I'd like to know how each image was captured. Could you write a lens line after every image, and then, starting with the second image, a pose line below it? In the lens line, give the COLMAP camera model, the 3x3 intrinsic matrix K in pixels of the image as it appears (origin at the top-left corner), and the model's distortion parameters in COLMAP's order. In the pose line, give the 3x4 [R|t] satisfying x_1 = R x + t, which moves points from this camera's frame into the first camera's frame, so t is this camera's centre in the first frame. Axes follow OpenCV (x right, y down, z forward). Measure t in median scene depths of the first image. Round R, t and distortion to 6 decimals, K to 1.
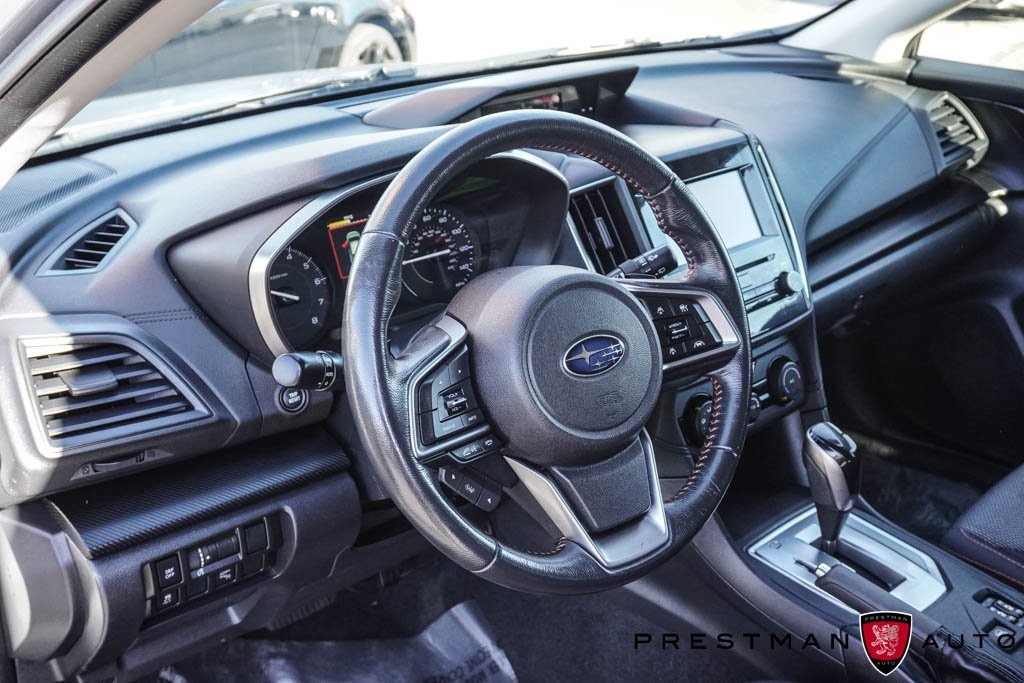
lens RADIAL K [[1074.4, 0, 509.9], [0, 1074.4, 326.5], [0, 0, 1]] dist [-0.002571, 0.003890]
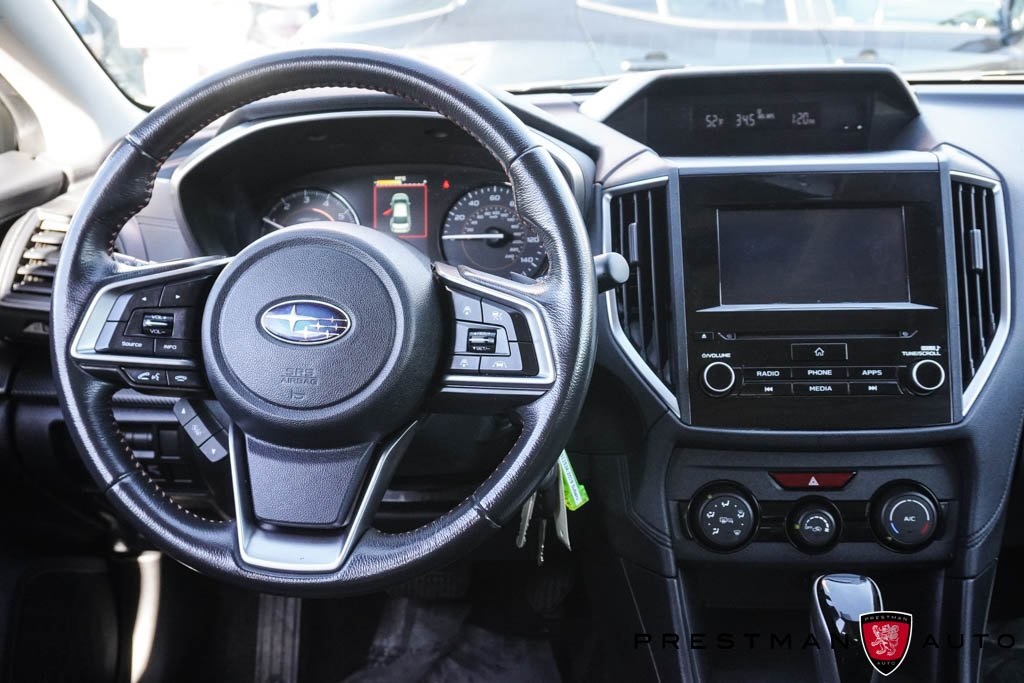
lens RADIAL K [[1074.4, 0, 509.9], [0, 1074.4, 326.5], [0, 0, 1]] dist [-0.002571, 0.003890]
pose [[0.722700, 0.211826, -0.657901, 0.556329], [-0.256001, 0.966215, 0.029879, -0.025429], [0.642003, 0.146830, 0.752511, 0.335732]]
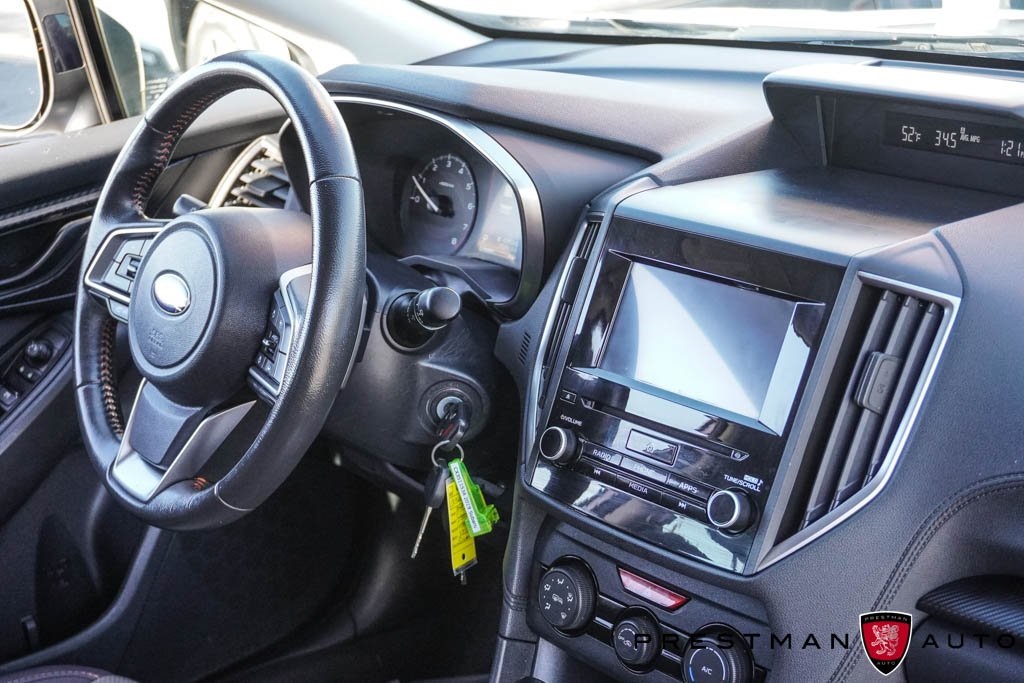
lens RADIAL K [[1606.0, 0, 512.0], [0, 1606.0, 341.5], [0, 0, 1]] dist [0.017772, 0.074192]
pose [[0.006641, 0.368925, -0.929435, 1.105861], [-0.317205, 0.882231, 0.347922, -0.413202], [0.948334, 0.292511, 0.122884, 0.832731]]
